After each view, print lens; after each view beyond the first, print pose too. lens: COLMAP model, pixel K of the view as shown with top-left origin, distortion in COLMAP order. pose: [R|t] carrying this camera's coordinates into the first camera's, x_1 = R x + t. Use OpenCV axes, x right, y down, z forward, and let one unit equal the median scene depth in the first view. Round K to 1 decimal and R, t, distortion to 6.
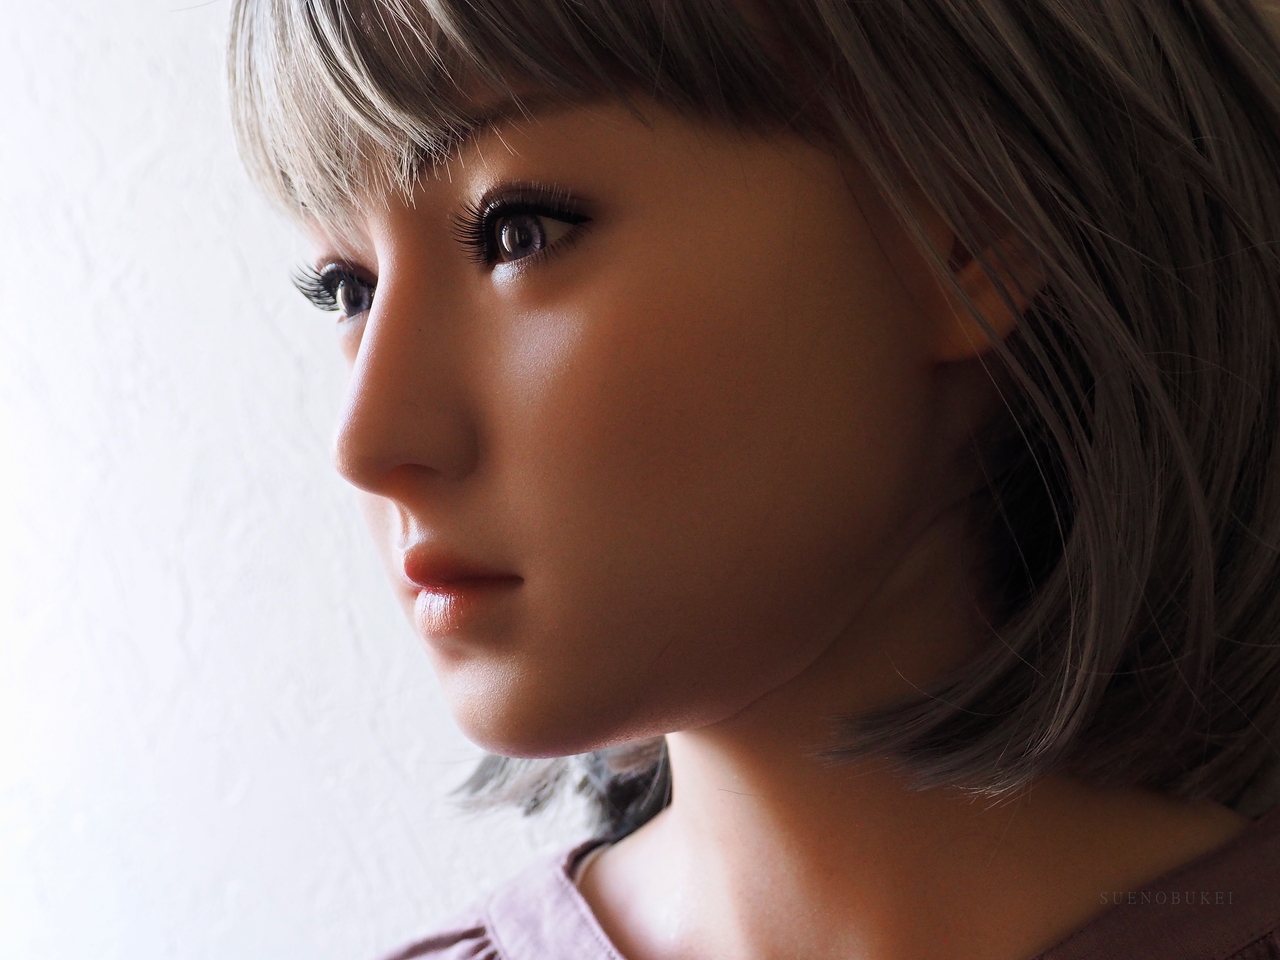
lens RADIAL K [[2095.9, 0, 640.0], [0, 2095.9, 480.0], [0, 0, 1]] dist [0.030793, 0.021698]
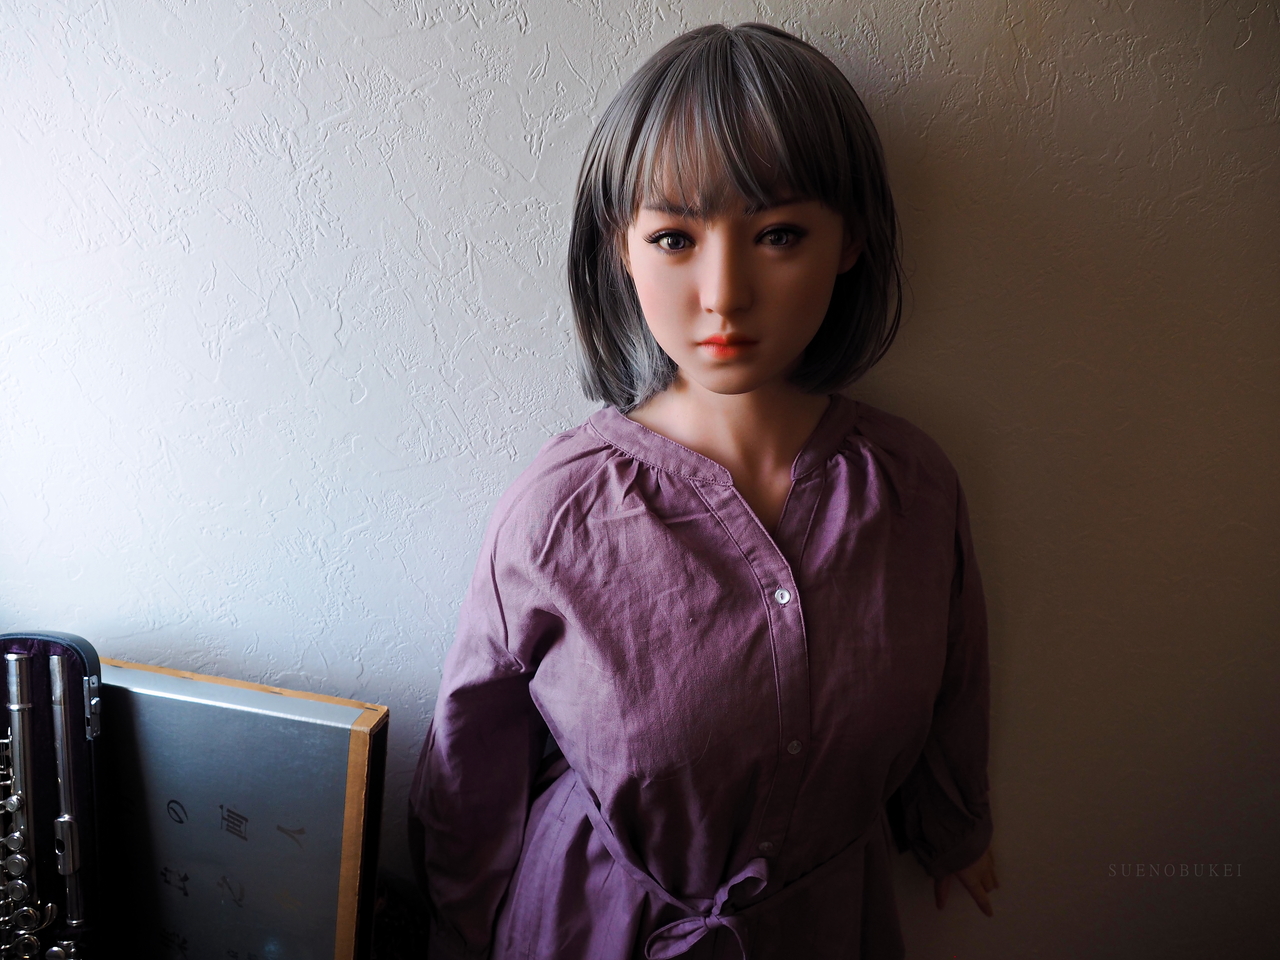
lens RADIAL K [[933.1, 0, 640.0], [0, 933.1, 480.0], [0, 0, 1]] dist [-0.022682, -0.000508]
pose [[0.754415, -0.136865, 0.641971, -1.124872], [-0.062712, 0.958518, 0.278048, -0.137237], [-0.653395, -0.250023, 0.714537, 0.020174]]
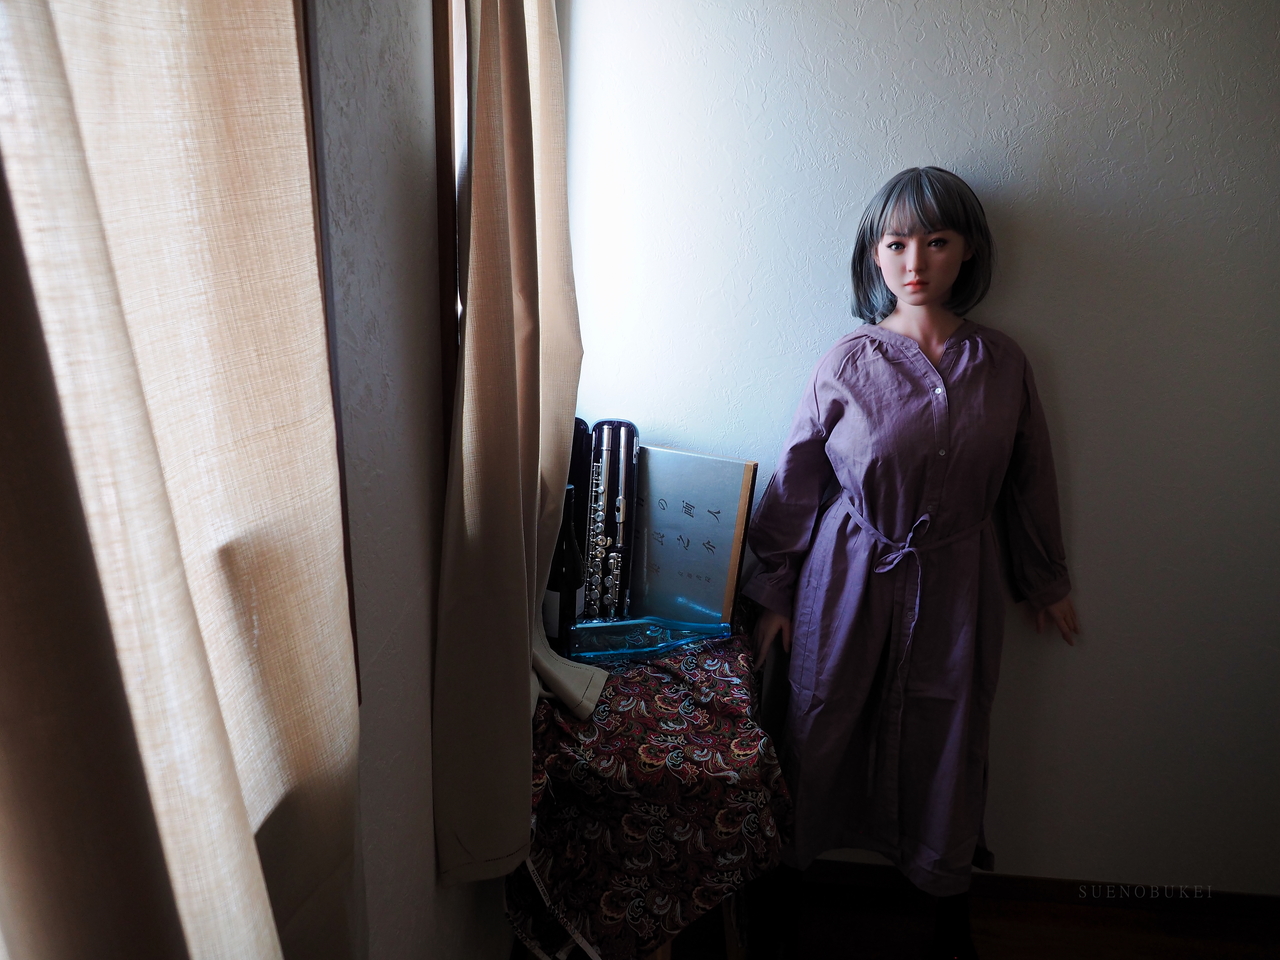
lens RADIAL K [[933.1, 0, 640.0], [0, 933.1, 480.0], [0, 0, 1]] dist [-0.022682, -0.000508]
pose [[0.880061, -0.044540, 0.472767, -2.872039], [-0.054764, 0.979429, 0.194216, 0.155369], [-0.471692, -0.196813, 0.859518, -1.850475]]
